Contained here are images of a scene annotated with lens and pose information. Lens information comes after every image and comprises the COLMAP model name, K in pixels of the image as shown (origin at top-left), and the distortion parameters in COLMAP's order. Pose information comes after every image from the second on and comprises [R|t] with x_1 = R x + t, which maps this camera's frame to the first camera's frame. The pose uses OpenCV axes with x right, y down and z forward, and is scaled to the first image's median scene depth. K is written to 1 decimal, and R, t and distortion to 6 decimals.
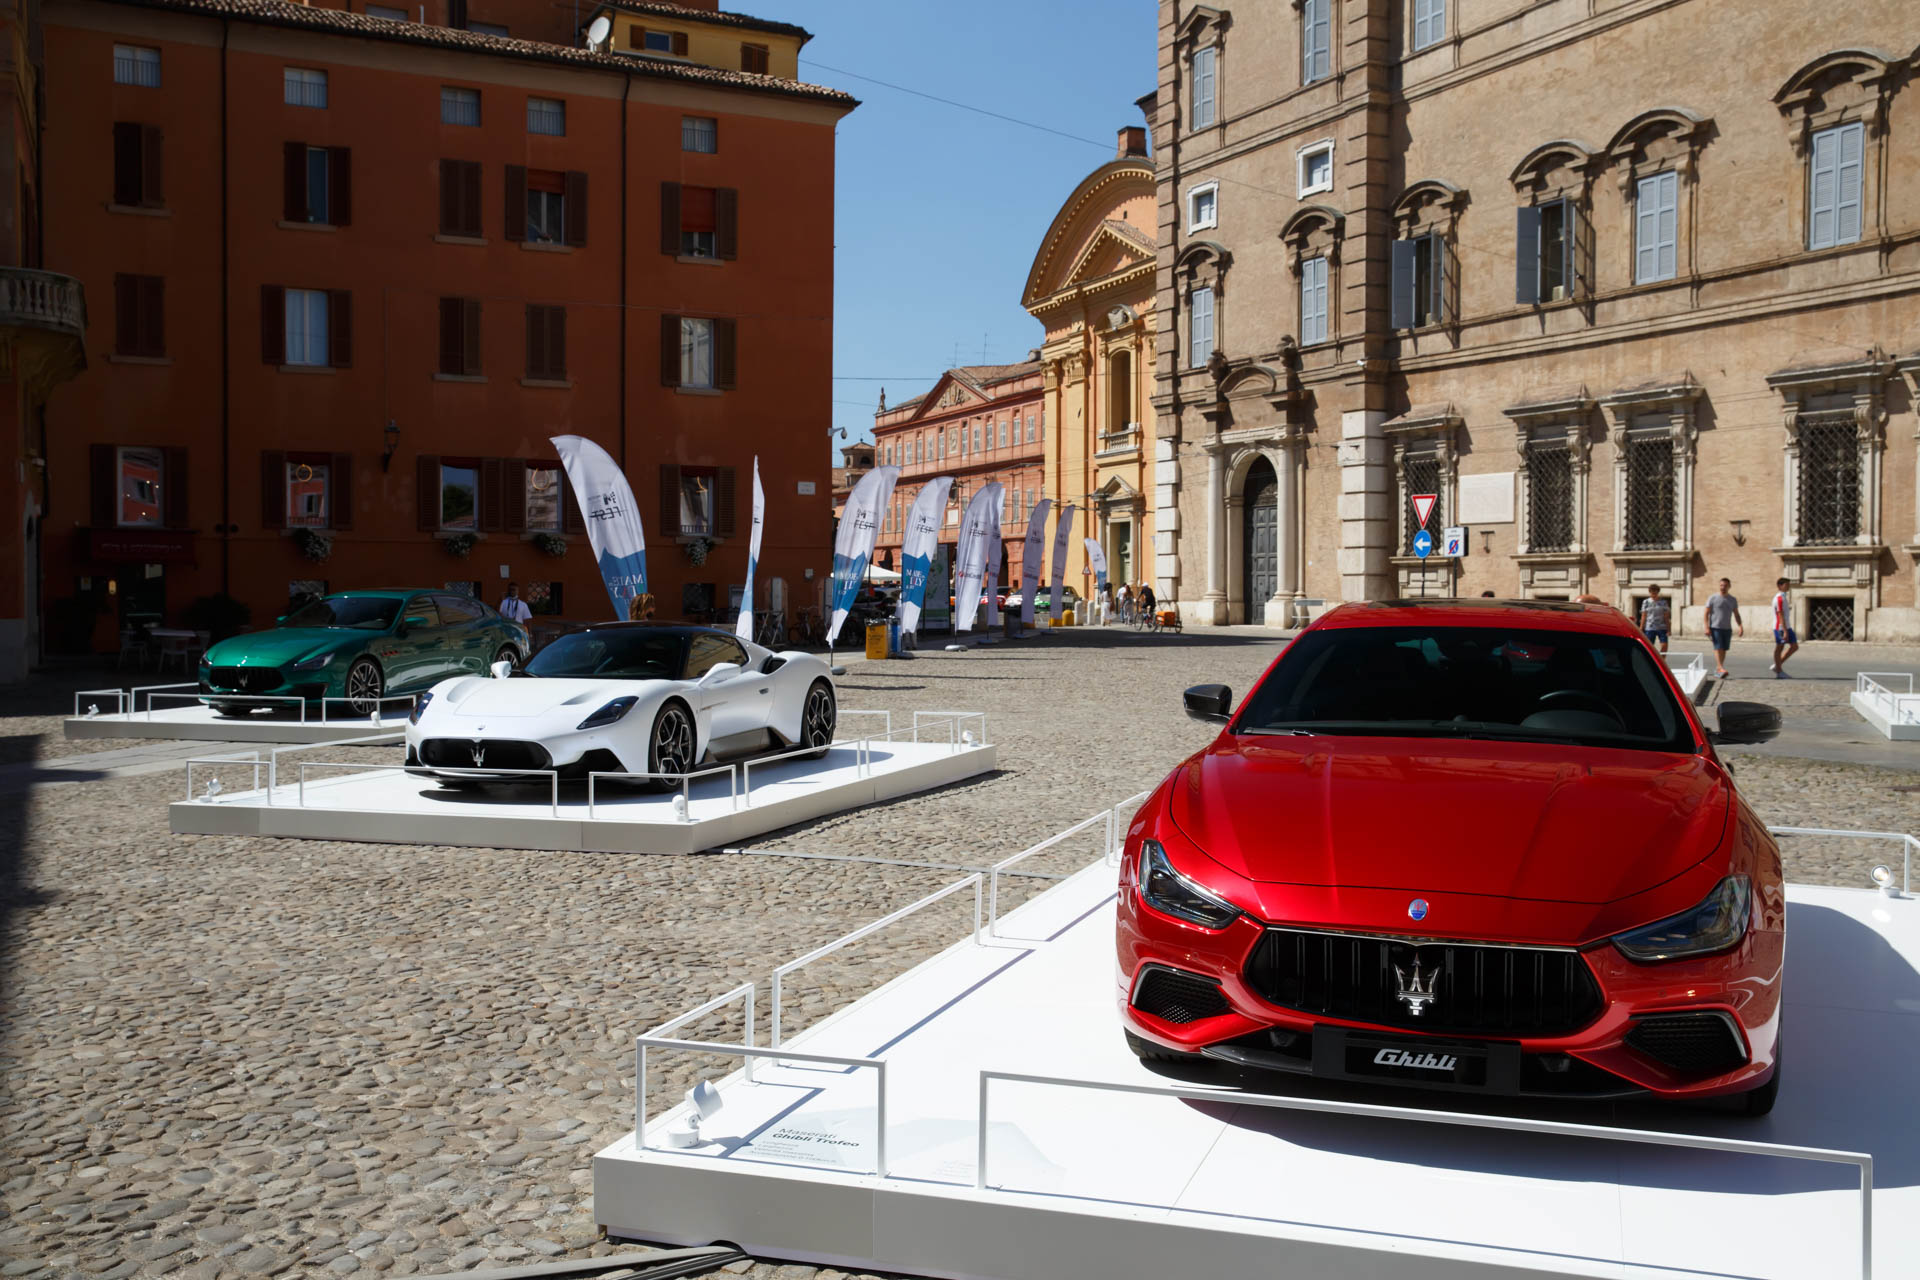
lens RADIAL K [[2217.5, 0, 960.0], [0, 2217.5, 640.0], [0, 0, 1]] dist [0.001769, 0.000063]
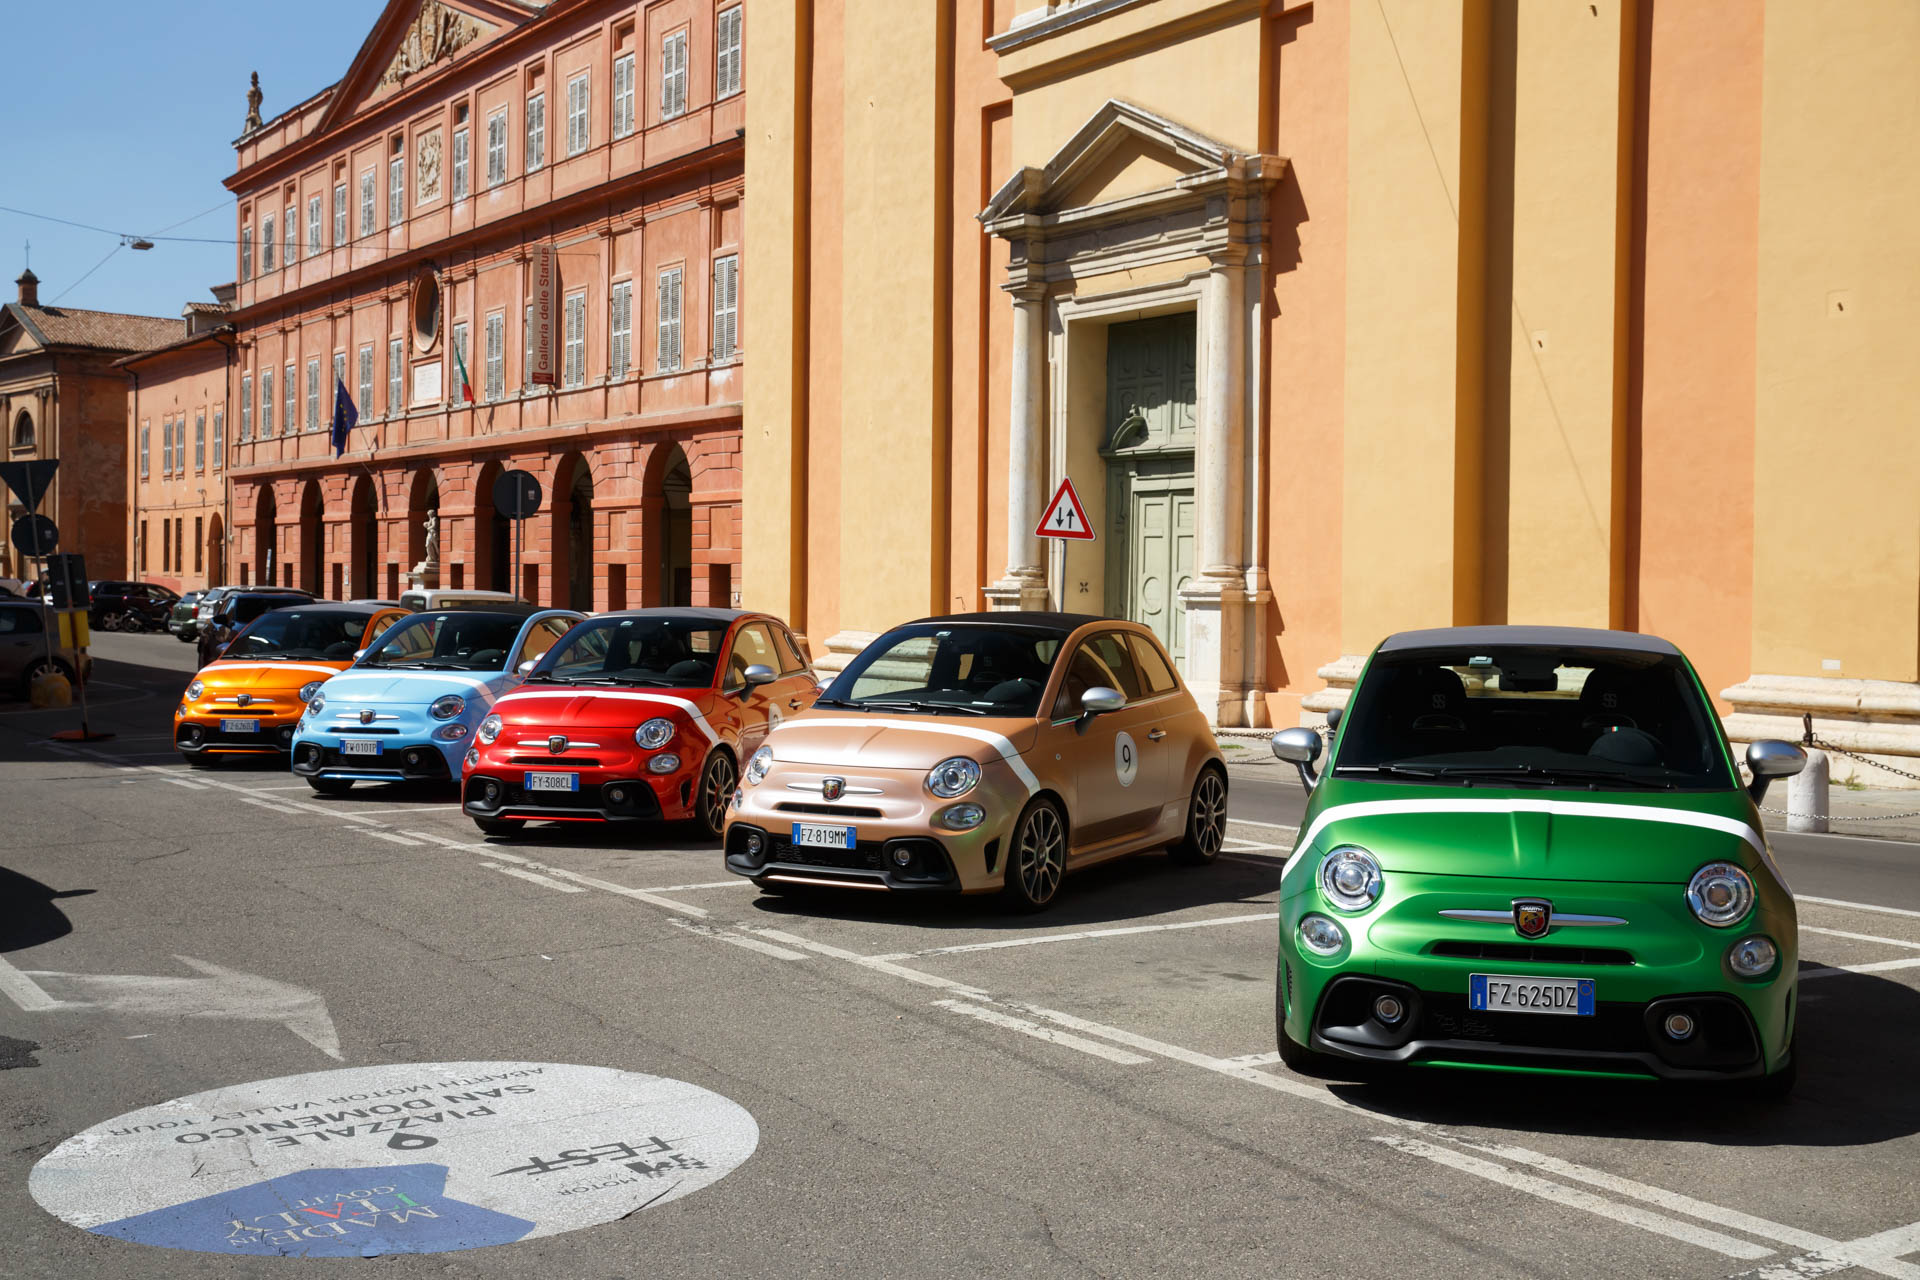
lens RADIAL K [[2105.1, 0, 960.0], [0, 2105.1, 640.0], [0, 0, 1]] dist [0.006679, 0.016739]
pose [[0.976430, 0.005656, 0.215759, 0.007736], [-0.007084, 0.999958, 0.005845, -0.017732], [-0.215717, -0.007236, 0.976429, 0.671338]]
